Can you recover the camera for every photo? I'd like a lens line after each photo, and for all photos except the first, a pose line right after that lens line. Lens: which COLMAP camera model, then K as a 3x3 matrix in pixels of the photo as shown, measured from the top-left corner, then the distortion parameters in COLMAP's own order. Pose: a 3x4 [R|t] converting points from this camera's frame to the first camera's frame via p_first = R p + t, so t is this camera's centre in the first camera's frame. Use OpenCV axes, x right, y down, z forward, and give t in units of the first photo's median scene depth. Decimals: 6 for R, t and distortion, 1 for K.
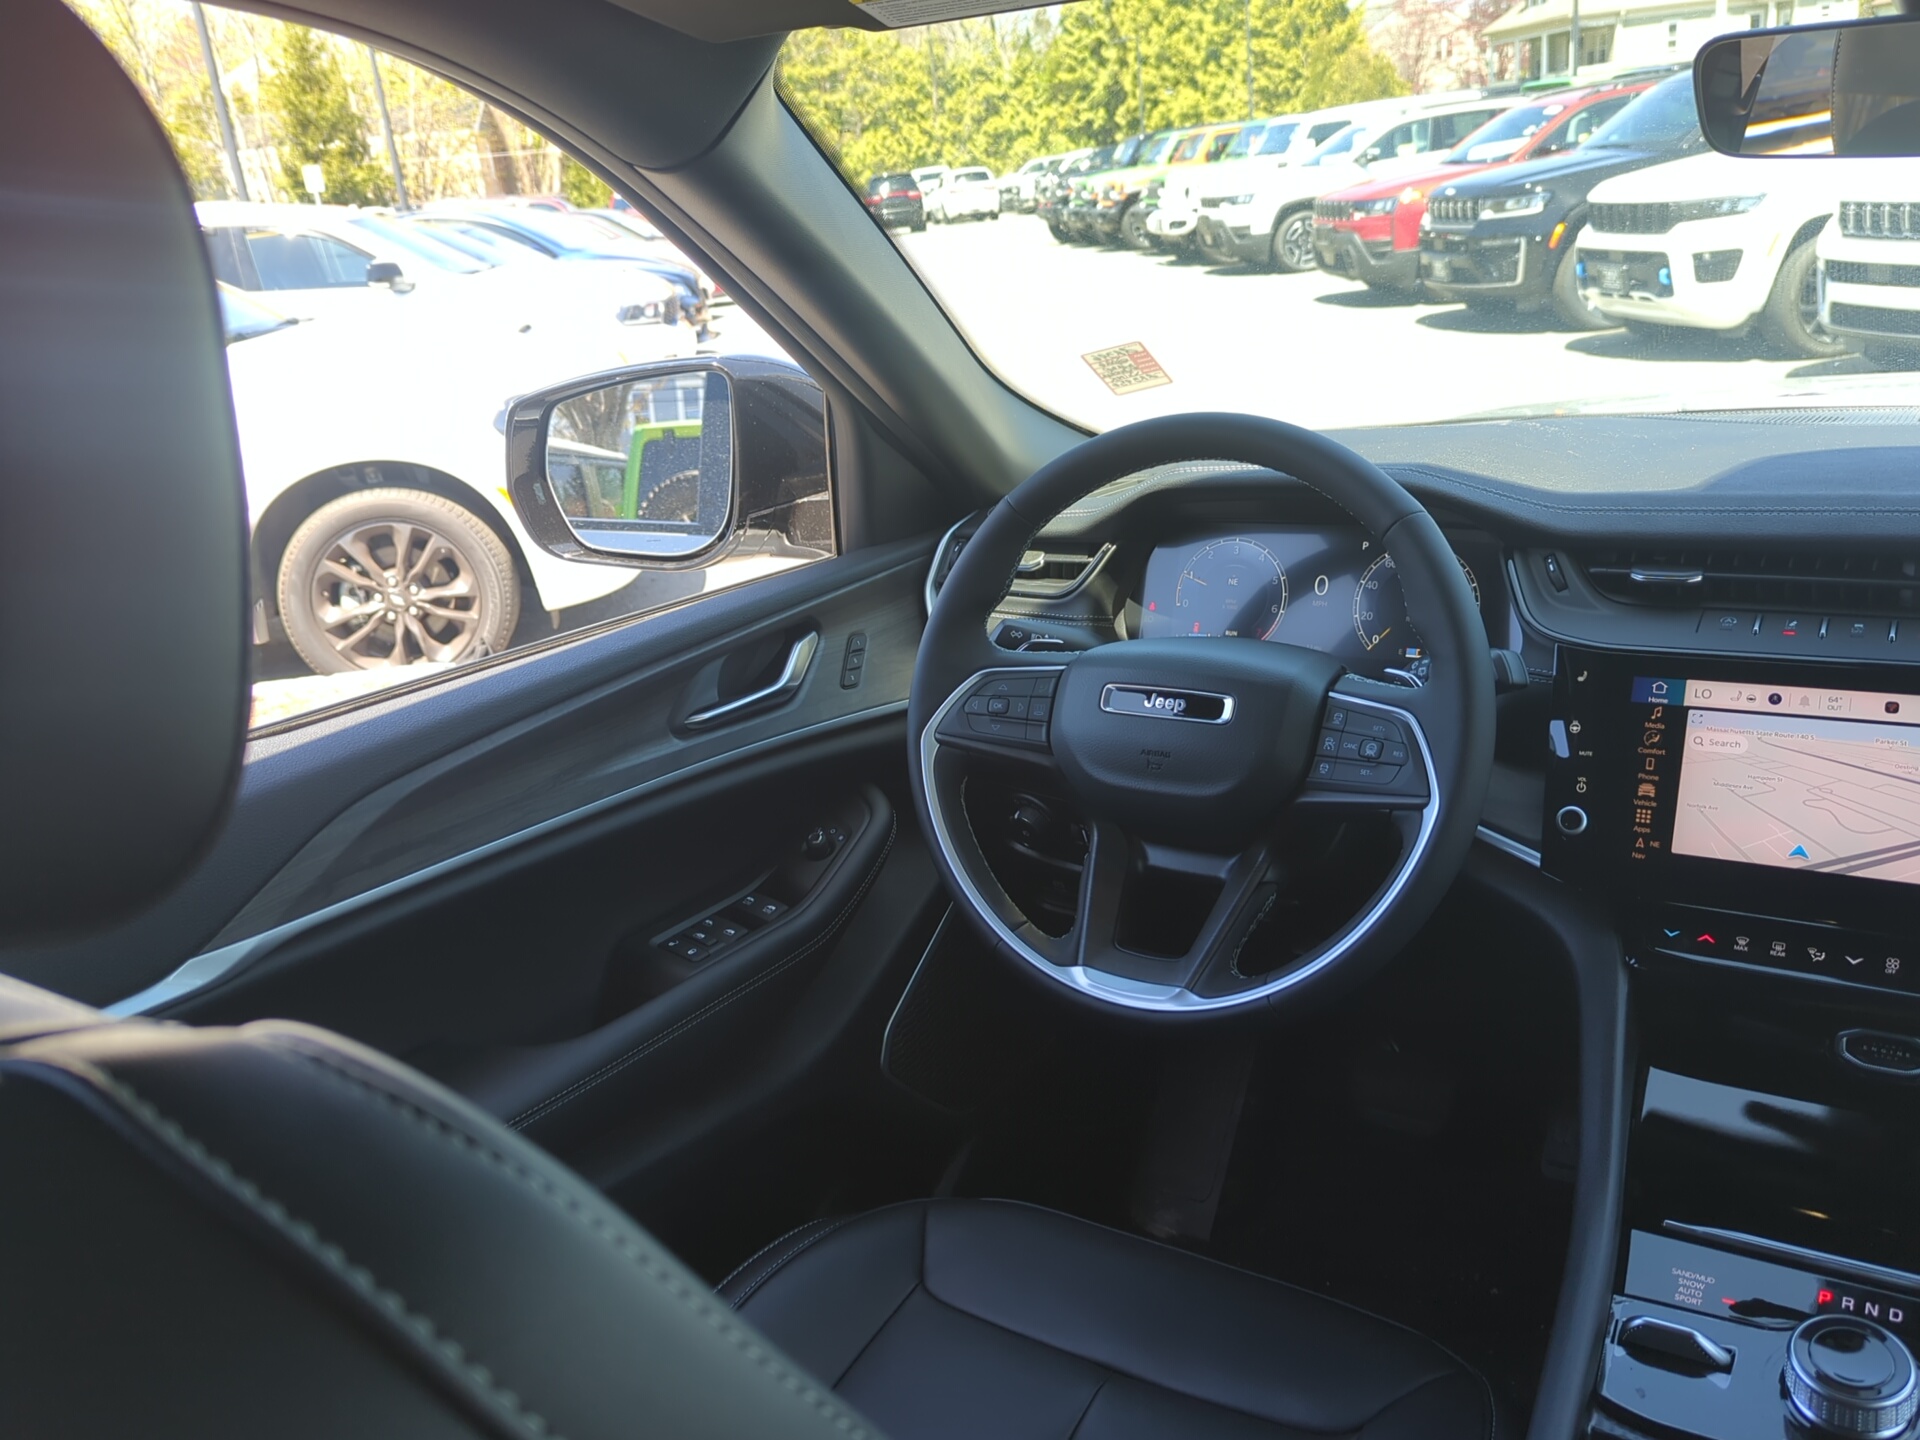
lens RADIAL K [[1555.2, 0, 968.1], [0, 1555.2, 716.4], [0, 0, 1]] dist [0.060279, -0.062058]
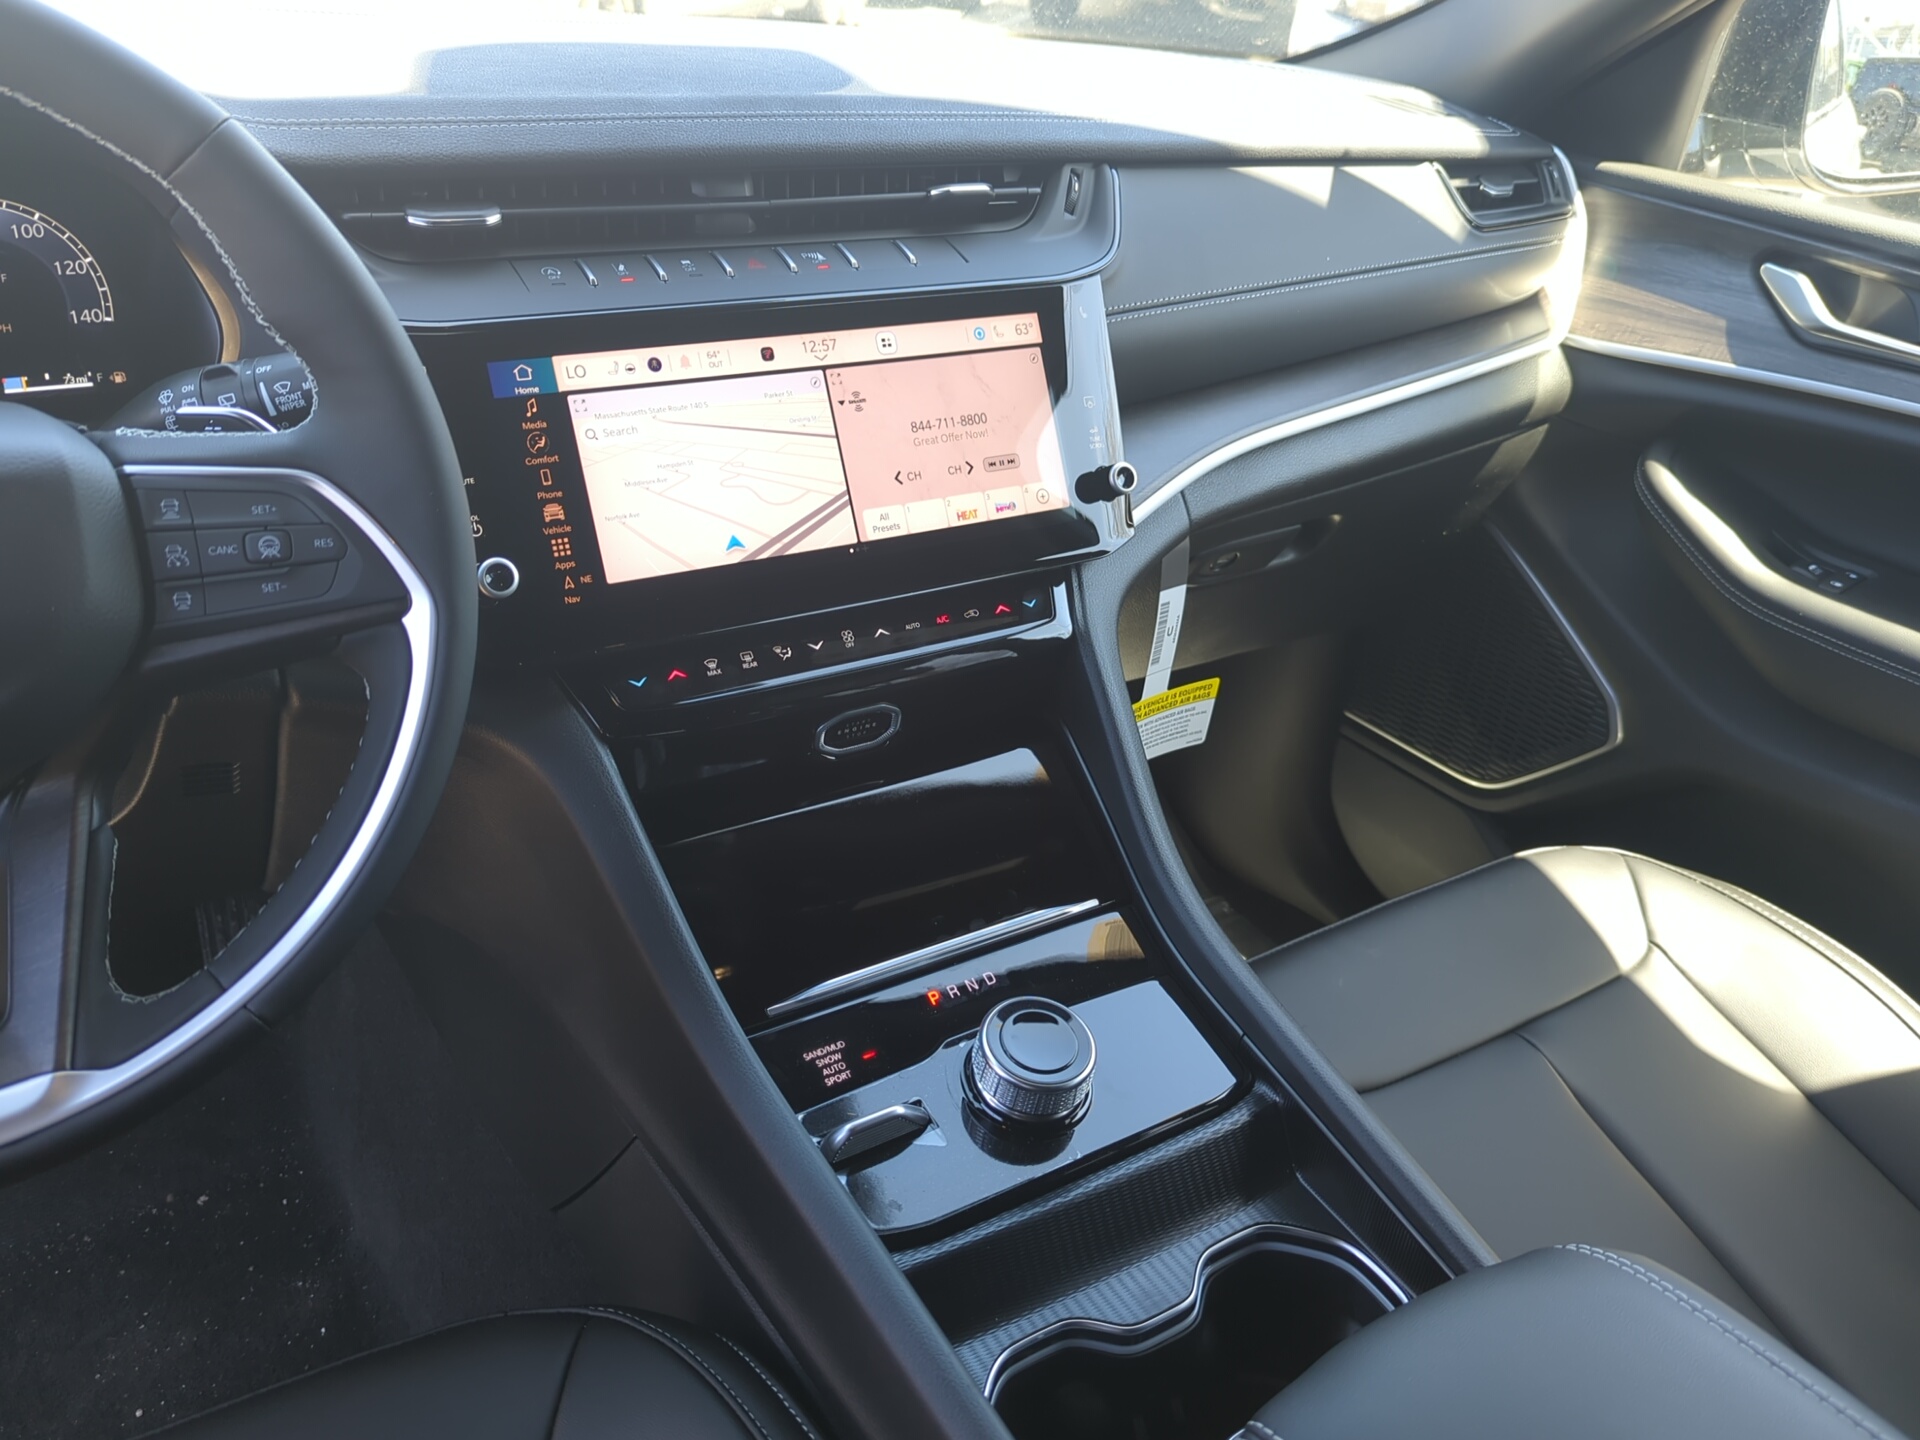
lens RADIAL K [[1555.2, 0, 977.7], [0, 1555.2, 696.3], [0, 0, 1]] dist [0.060279, -0.062058]
pose [[0.415682, -0.324421, 0.849682, -0.148659], [0.159047, 0.945753, 0.283293, -0.049738], [-0.895496, 0.017380, 0.444730, 0.487097]]
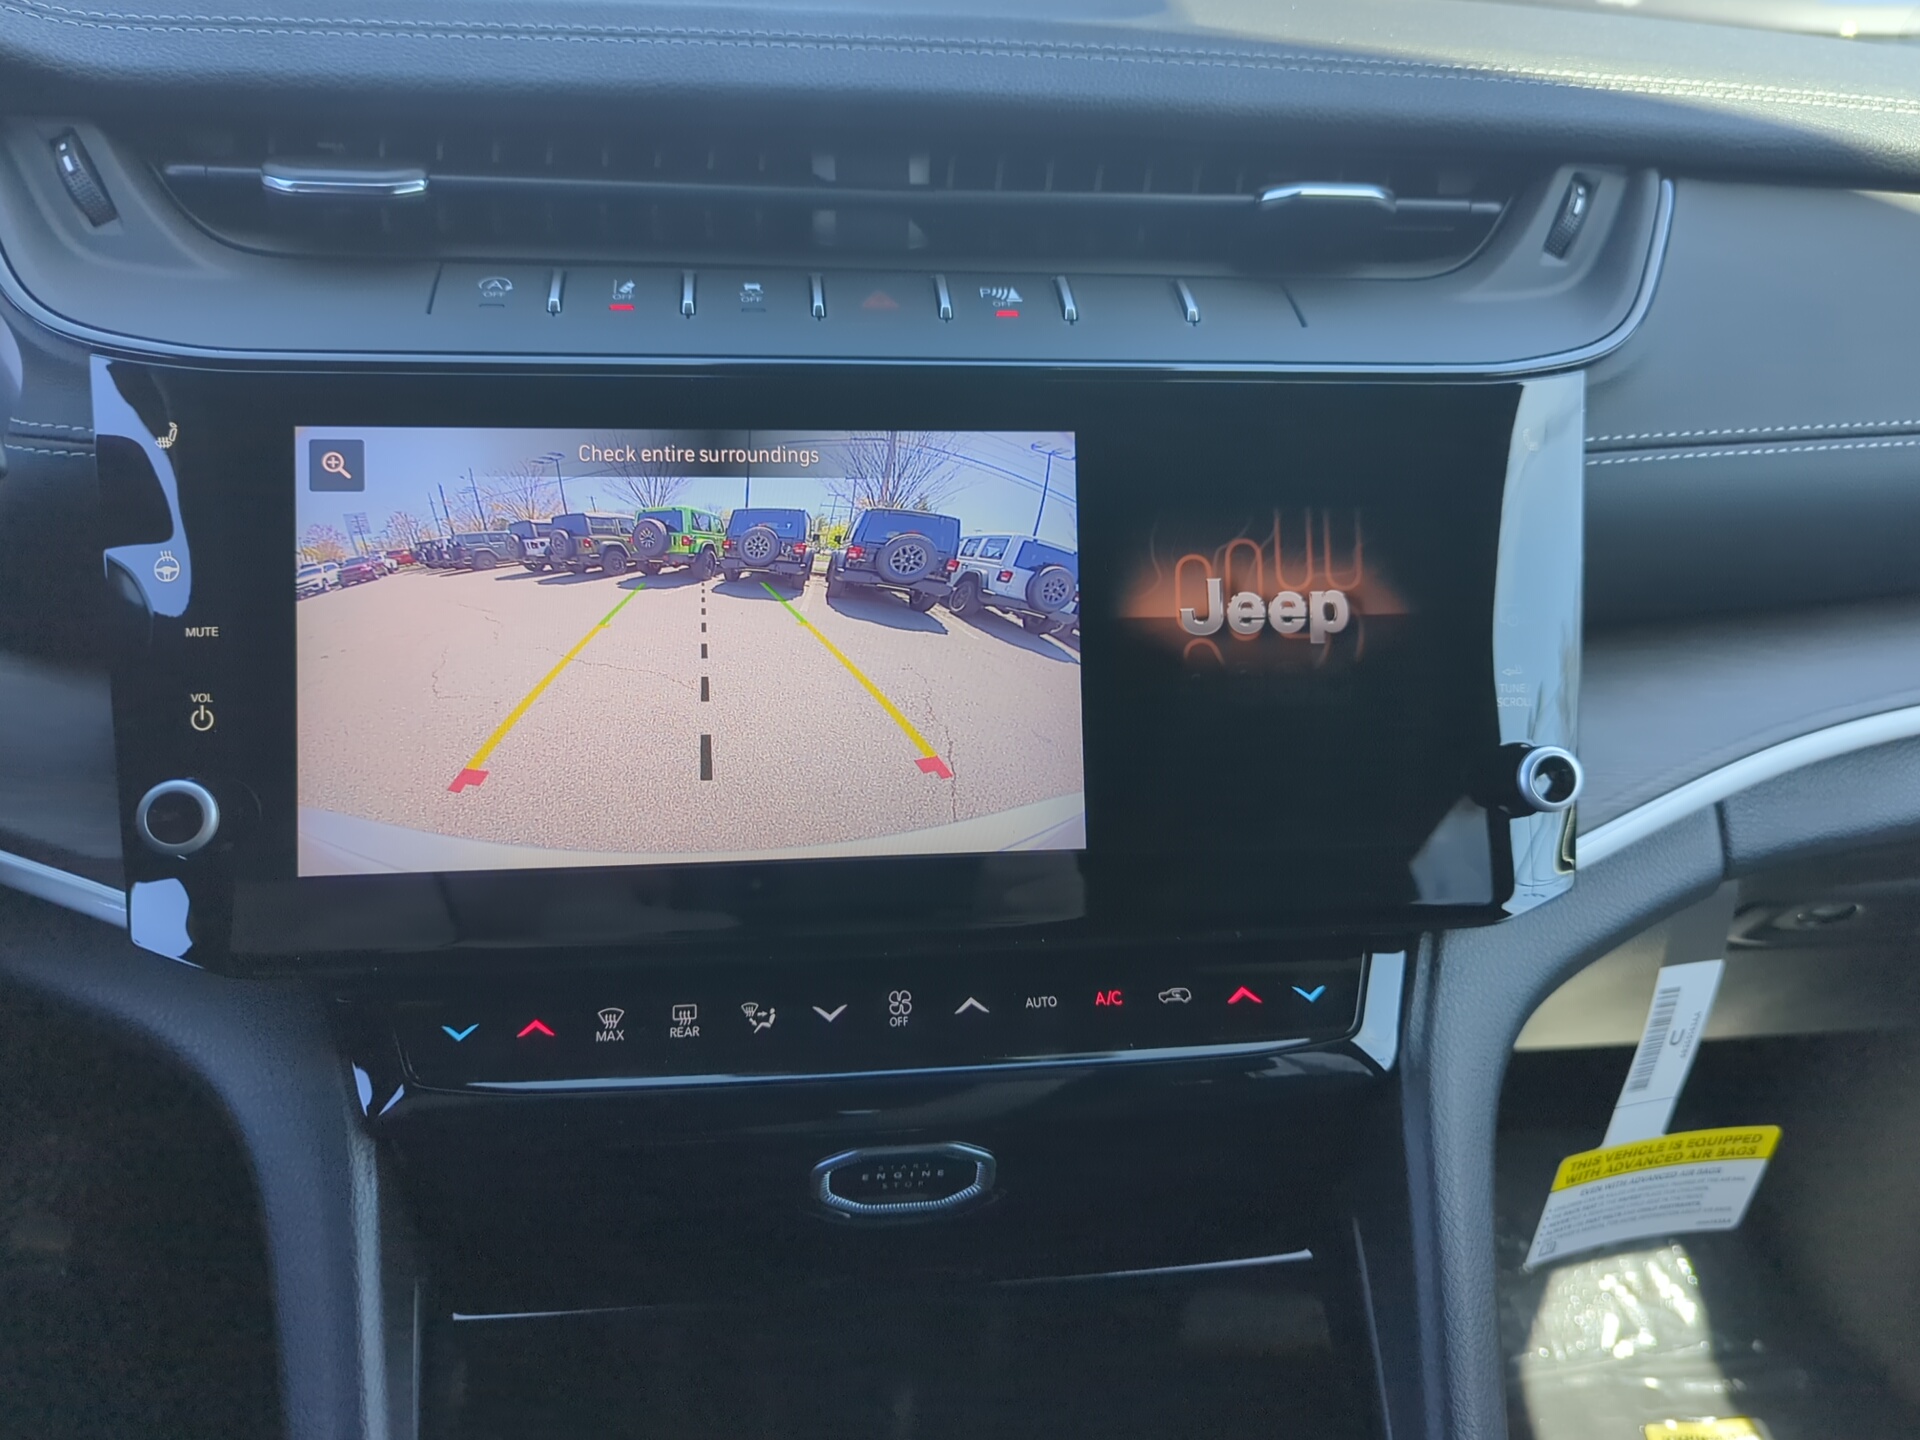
lens RADIAL K [[1555.2, 0, 988.5], [0, 1555.2, 667.7], [0, 0, 1]] dist [0.060279, -0.062058]
pose [[0.759232, -0.171267, 0.627881, 0.300244], [0.080673, 0.982079, 0.170332, -0.019710], [-0.645801, -0.078669, 0.759442, 0.579431]]
